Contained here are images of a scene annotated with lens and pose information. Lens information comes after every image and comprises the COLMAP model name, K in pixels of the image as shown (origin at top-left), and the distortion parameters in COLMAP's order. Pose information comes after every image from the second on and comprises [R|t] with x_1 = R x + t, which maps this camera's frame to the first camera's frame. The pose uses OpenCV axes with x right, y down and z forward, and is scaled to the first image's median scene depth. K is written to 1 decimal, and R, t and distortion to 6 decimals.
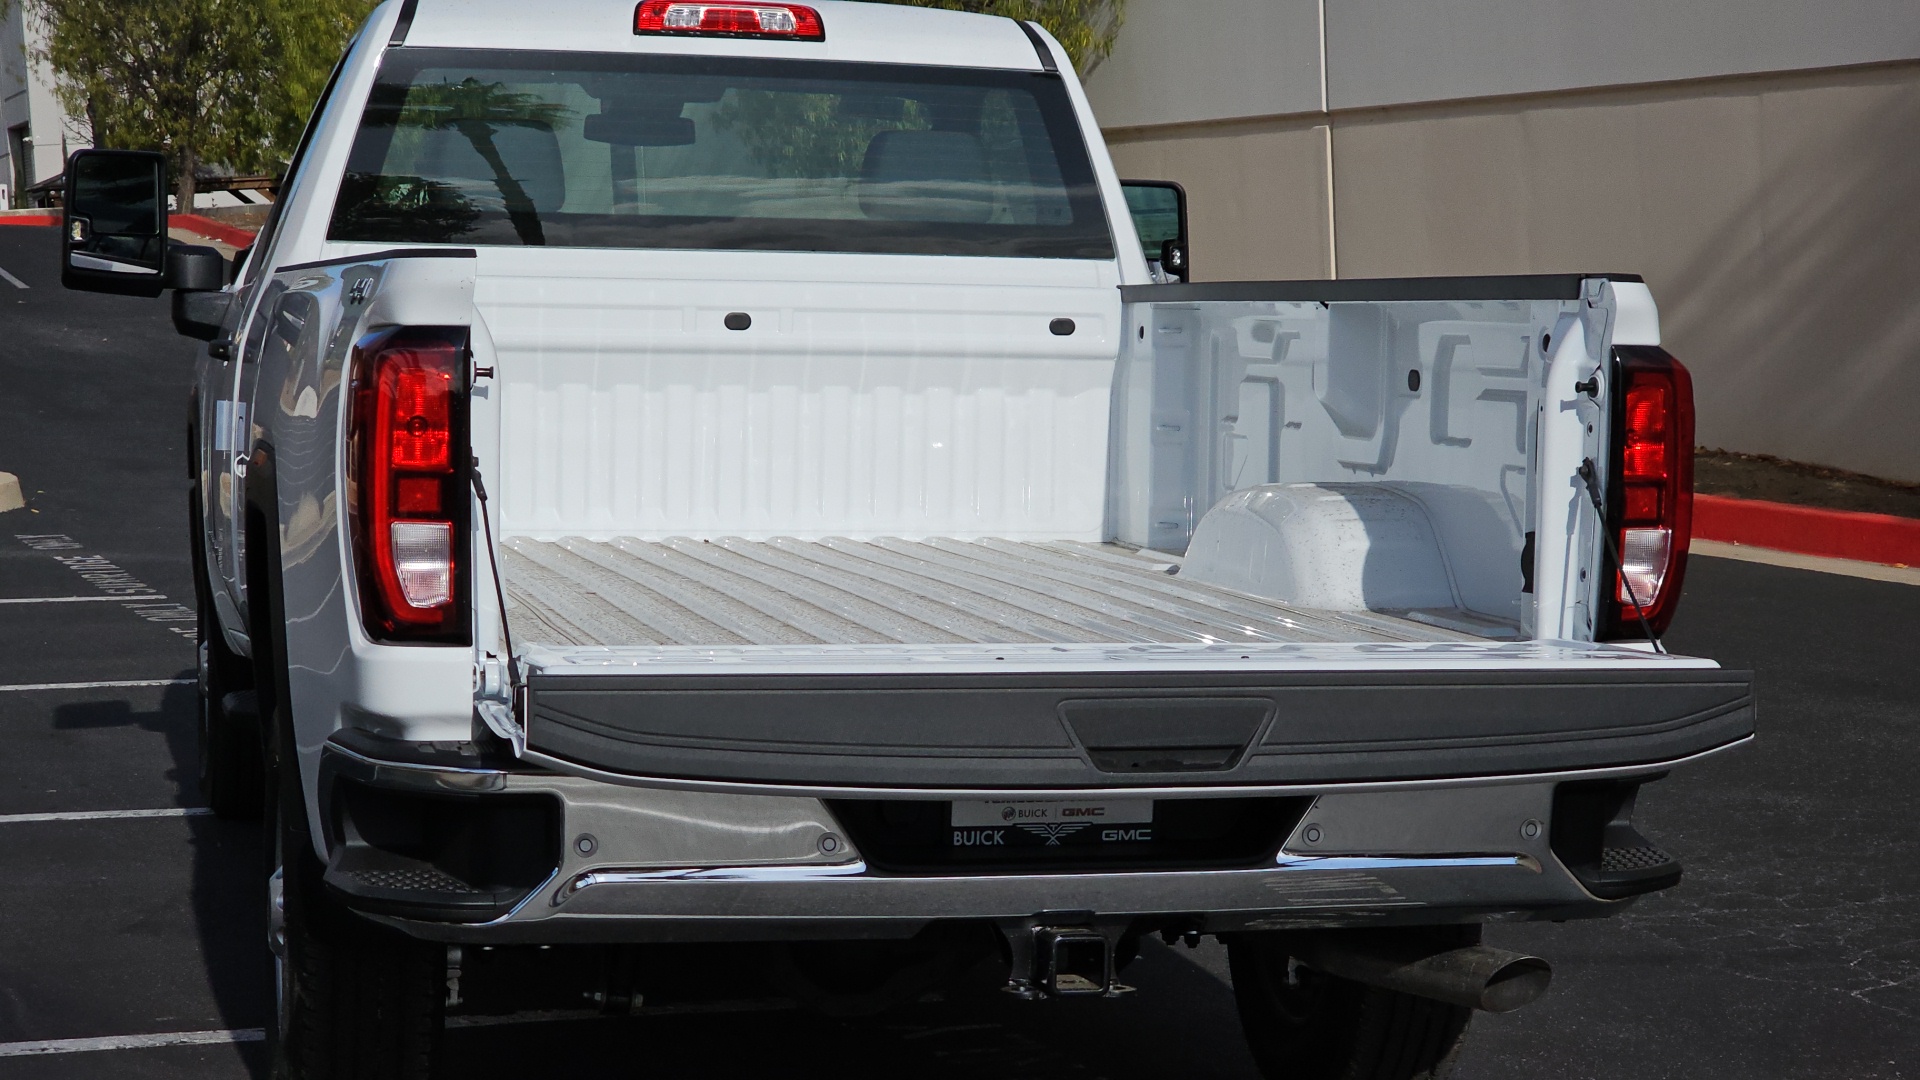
lens RADIAL K [[3591.0, 0, 959.6], [0, 3591.0, 658.2], [0, 0, 1]] dist [0.002059, 0.265798]
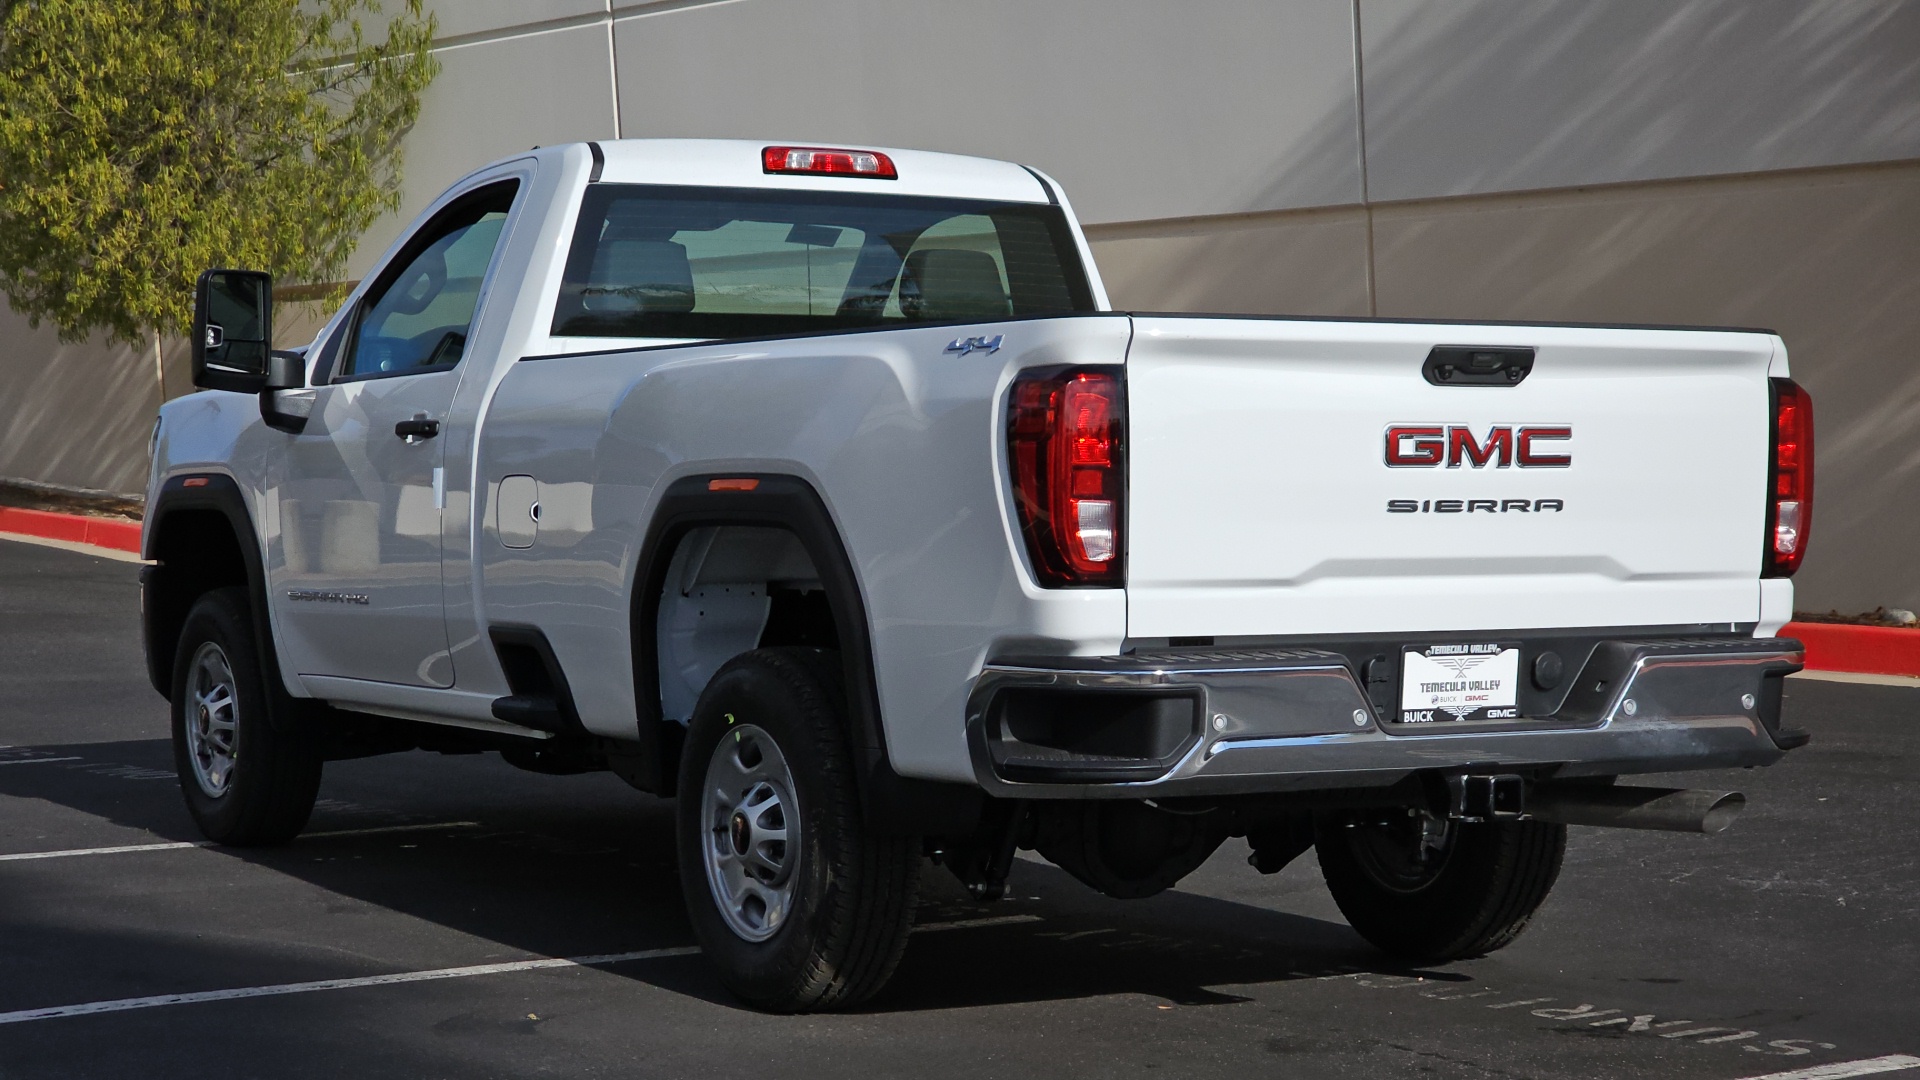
lens RADIAL K [[3726.8, 0, 960.0], [0, 3726.8, 540.0], [0, 0, 1]] dist [-0.412526, 5.027596]
pose [[0.955740, -0.021218, 0.293447, -0.590087], [0.044862, 0.996243, -0.074079, 0.078787], [-0.290772, 0.083965, 0.953101, -0.365707]]
